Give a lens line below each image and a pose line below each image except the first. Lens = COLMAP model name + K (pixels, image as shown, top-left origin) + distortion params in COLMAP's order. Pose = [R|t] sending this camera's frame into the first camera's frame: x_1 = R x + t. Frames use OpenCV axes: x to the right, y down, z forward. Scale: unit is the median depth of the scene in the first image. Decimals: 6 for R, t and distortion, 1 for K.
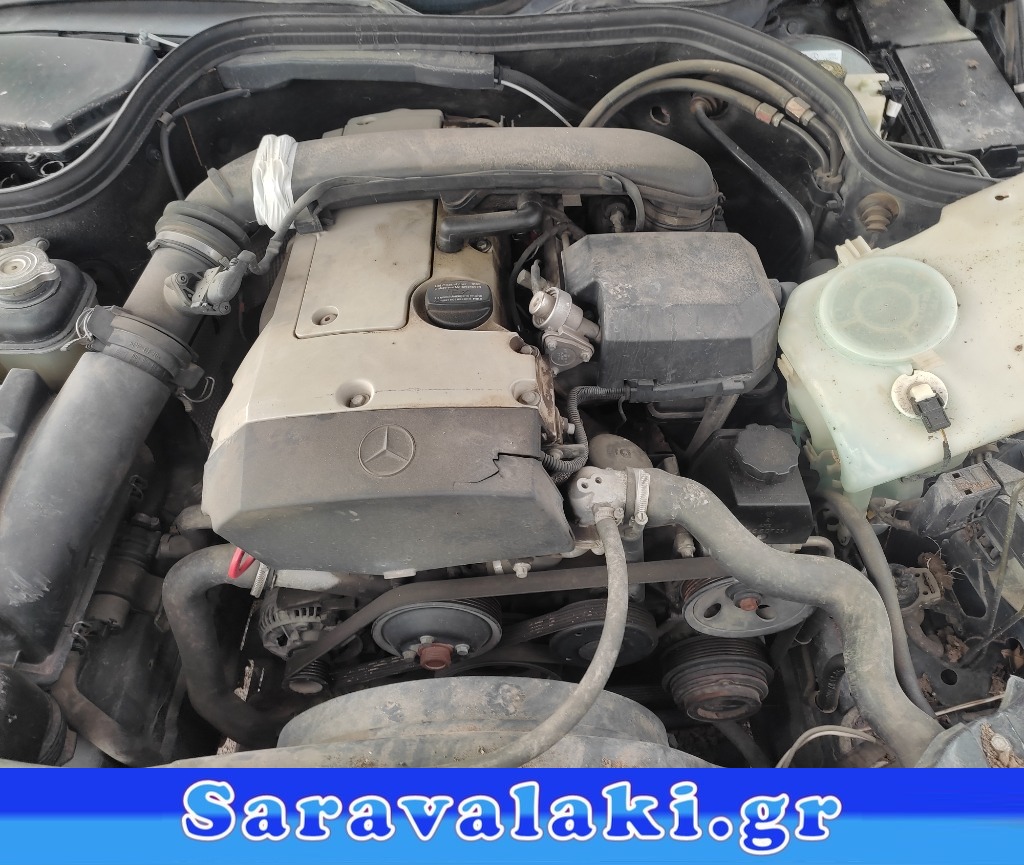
lens RADIAL K [[754.5, 0, 541.2], [0, 754.5, 397.4], [0, 0, 1]] dist [0.075114, -0.085498]
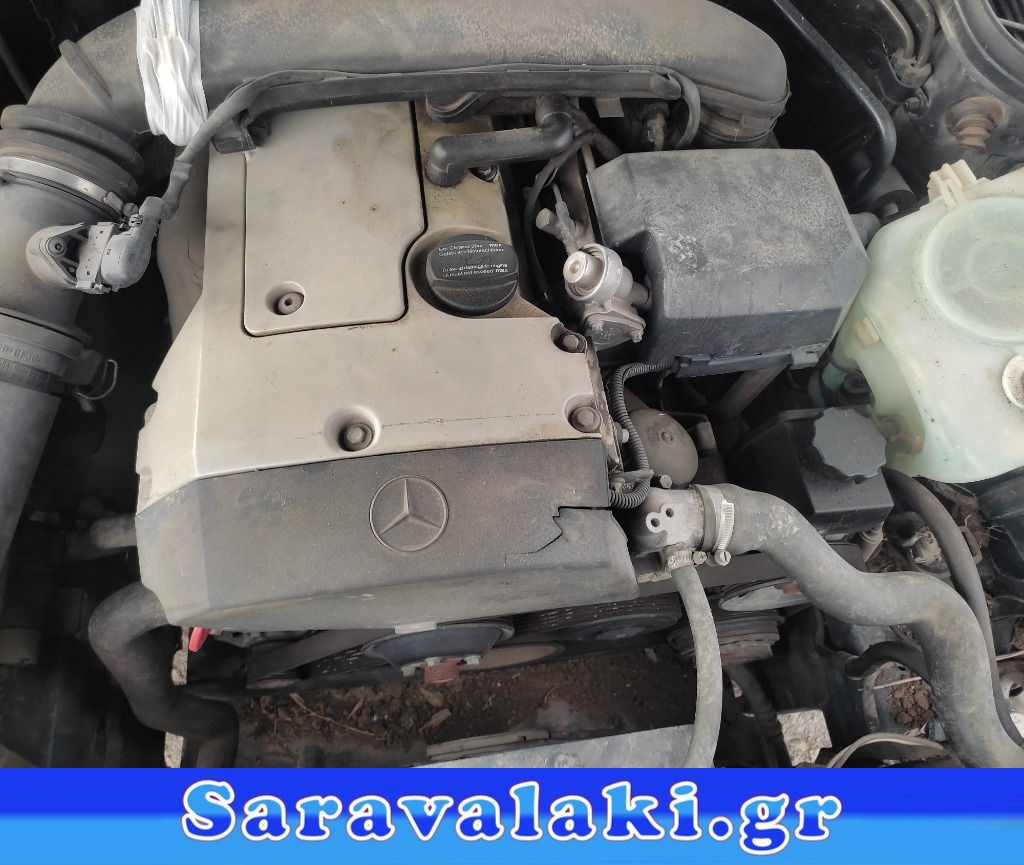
lens RADIAL K [[754.5, 0, 541.2], [0, 754.5, 397.4], [0, 0, 1]] dist [0.075114, -0.085498]
pose [[0.988576, -0.041495, 0.144901, -0.145648], [0.003460, 0.967351, 0.253416, -0.181736], [-0.150686, -0.250019, 0.956443, 0.250873]]
